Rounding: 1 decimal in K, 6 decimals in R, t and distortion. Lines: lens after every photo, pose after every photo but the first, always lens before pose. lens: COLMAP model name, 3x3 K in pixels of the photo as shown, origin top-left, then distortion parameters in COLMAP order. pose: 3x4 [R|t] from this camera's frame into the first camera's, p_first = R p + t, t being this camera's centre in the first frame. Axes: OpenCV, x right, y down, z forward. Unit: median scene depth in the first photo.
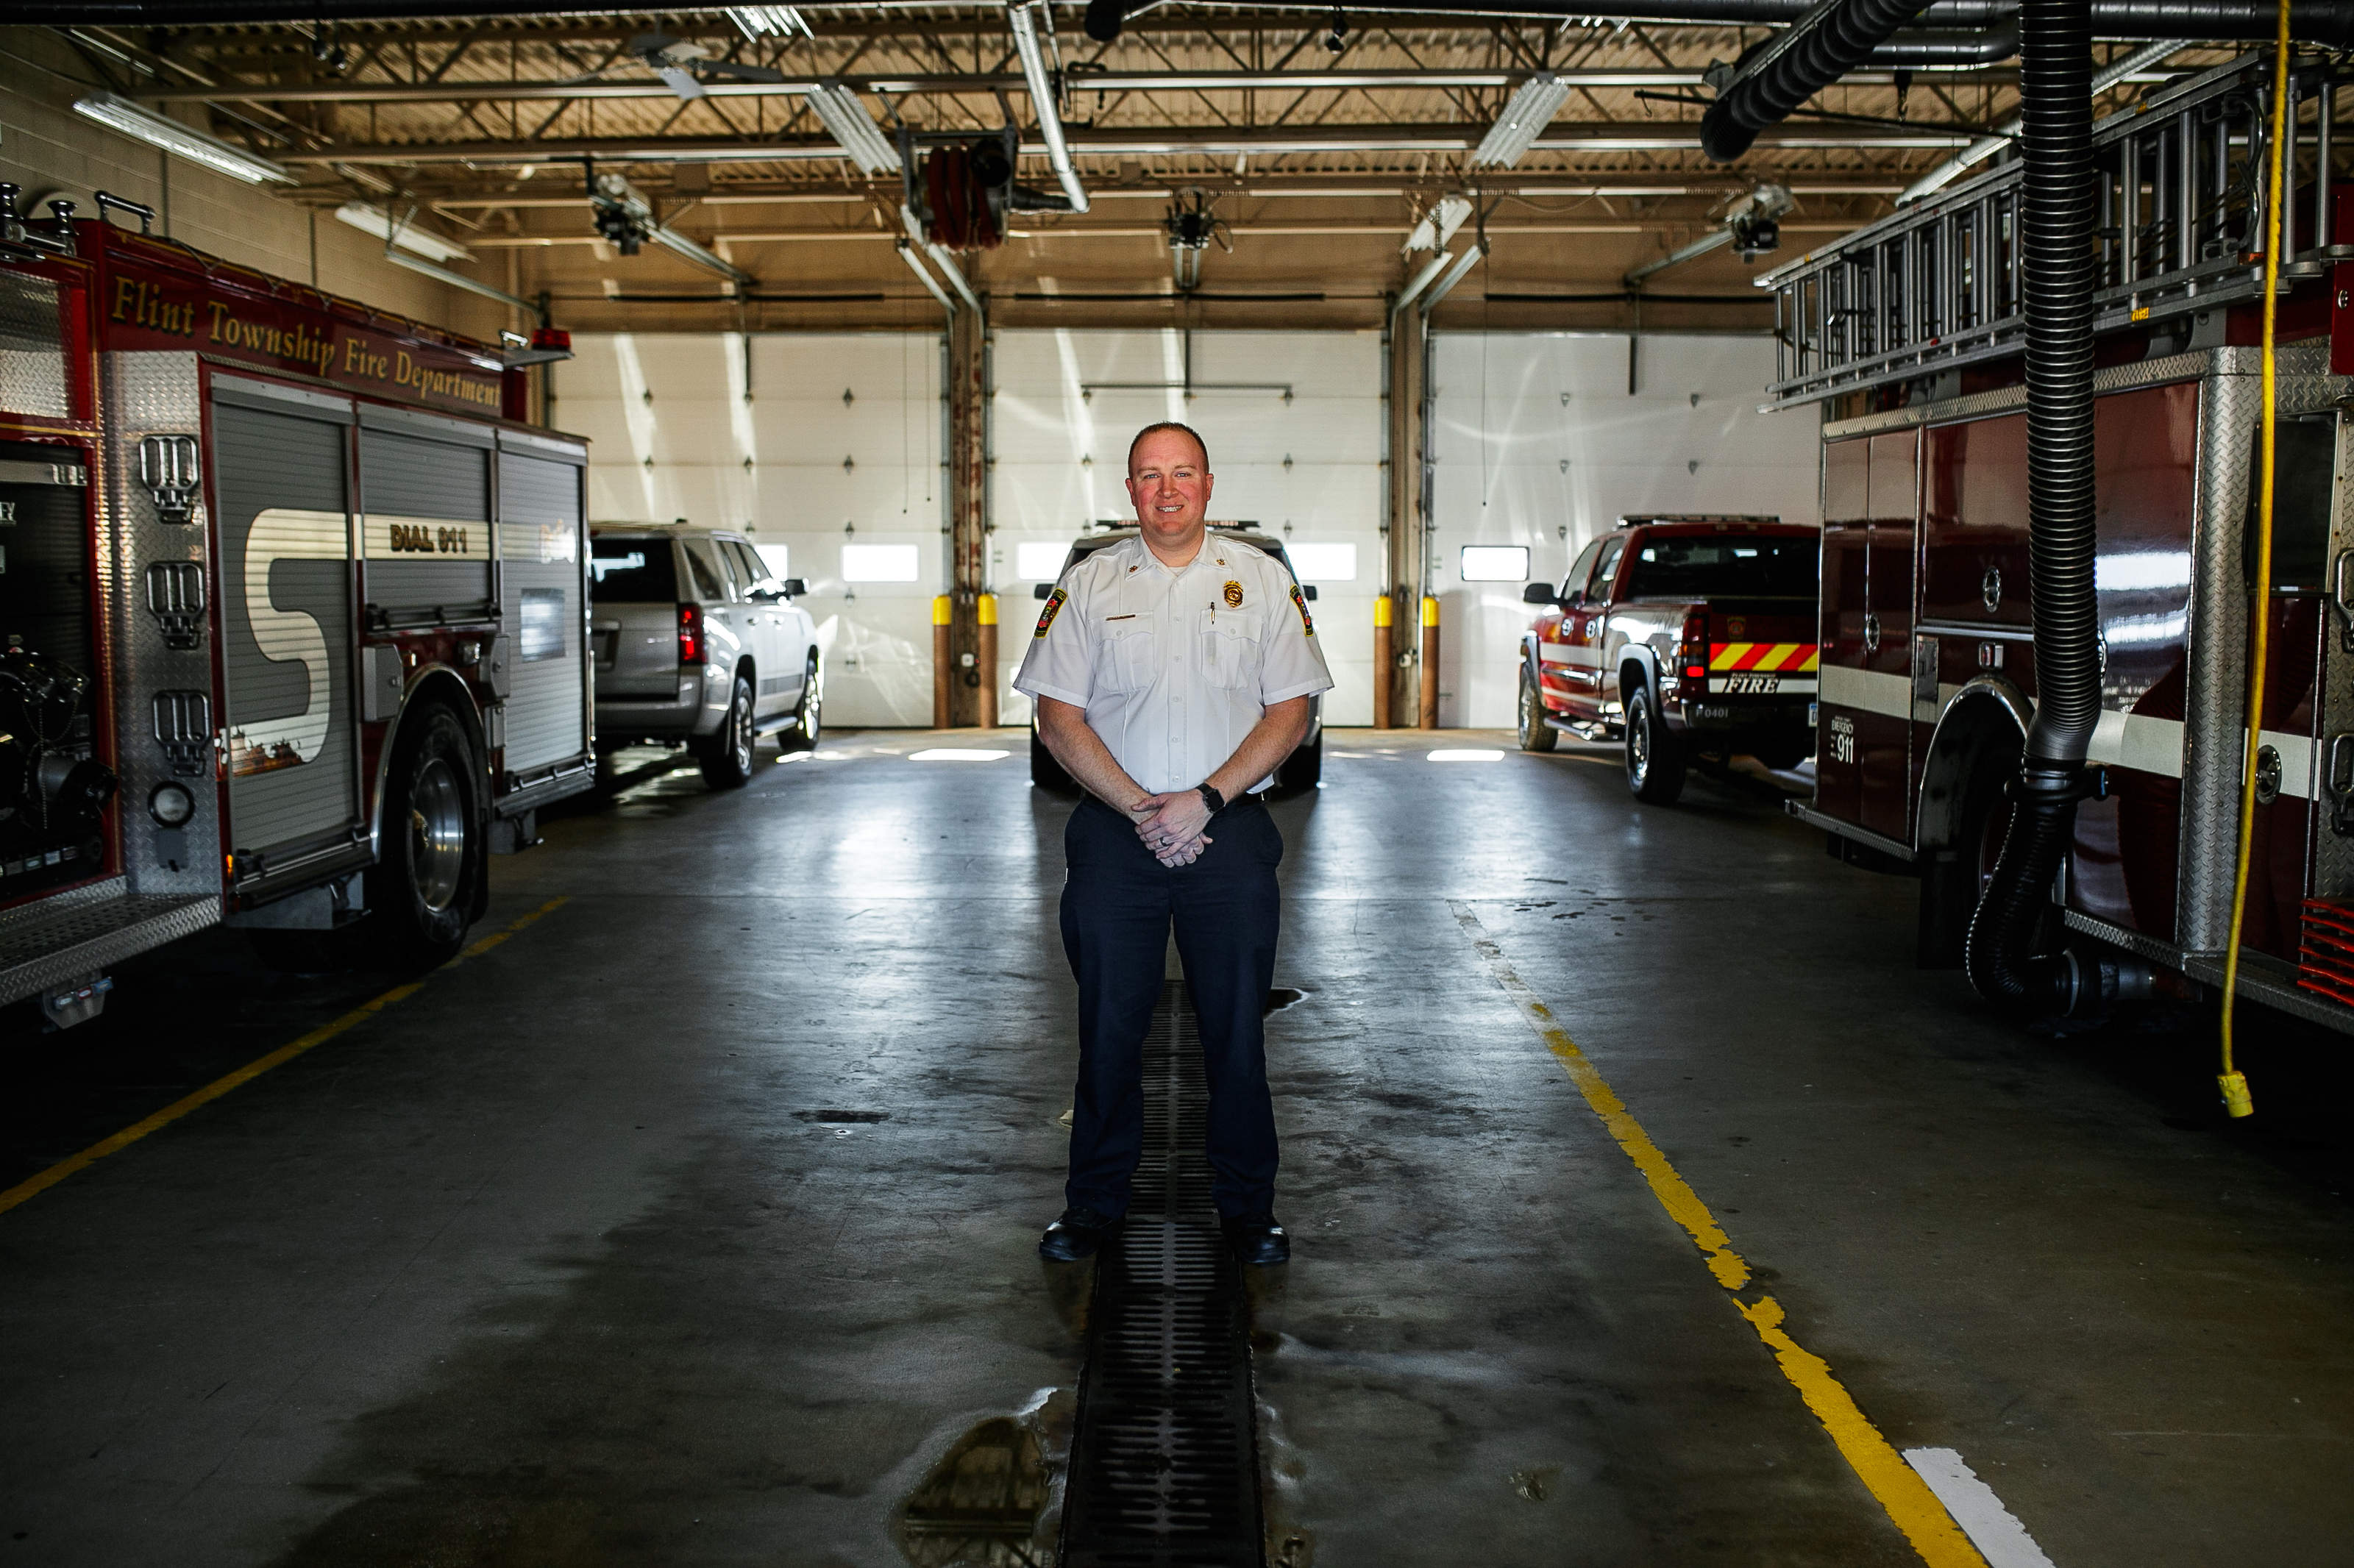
lens RADIAL K [[2343.6, 0, 1171.4], [0, 2343.6, 790.9], [0, 0, 1]] dist [-0.032032, 0.000000]
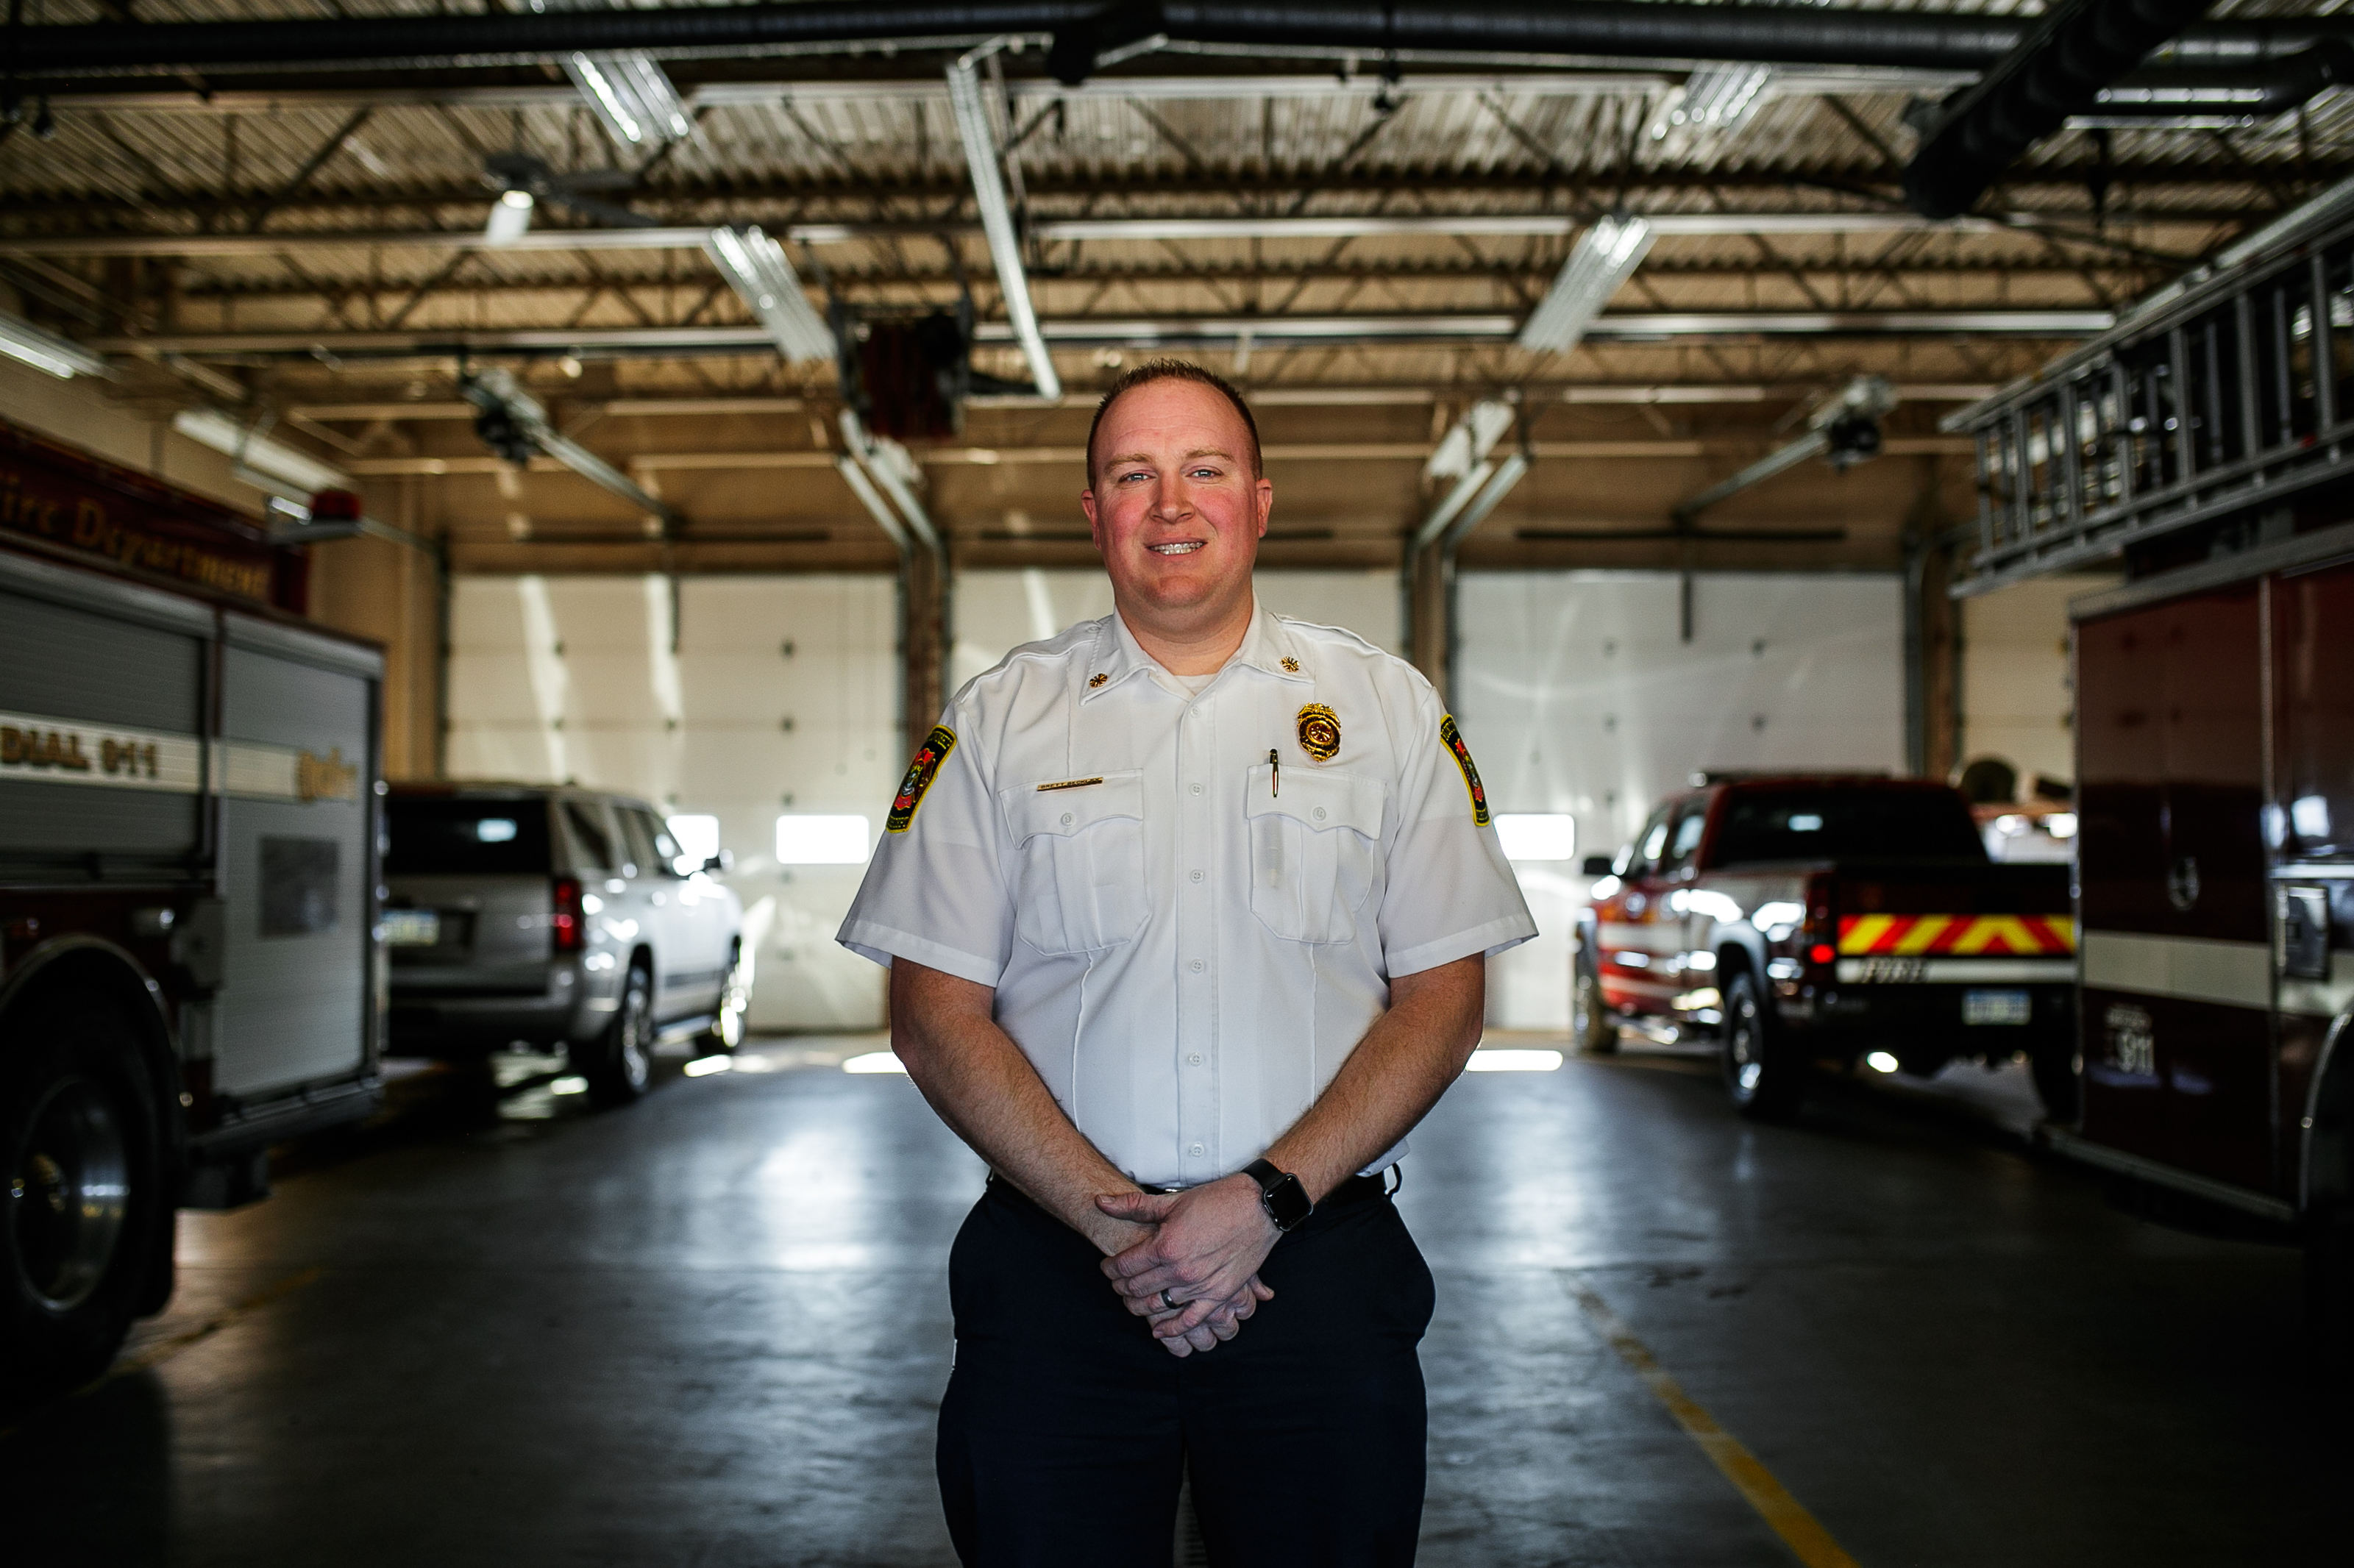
lens RADIAL K [[2343.6, 0, 1186.7], [0, 2343.6, 758.7], [0, 0, 1]] dist [-0.032032, 0.000000]
pose [[0.999910, -0.003144, 0.013007, -0.001650], [0.004949, 0.989973, -0.141172, -0.004913], [-0.012432, 0.141224, 0.989900, 0.181291]]
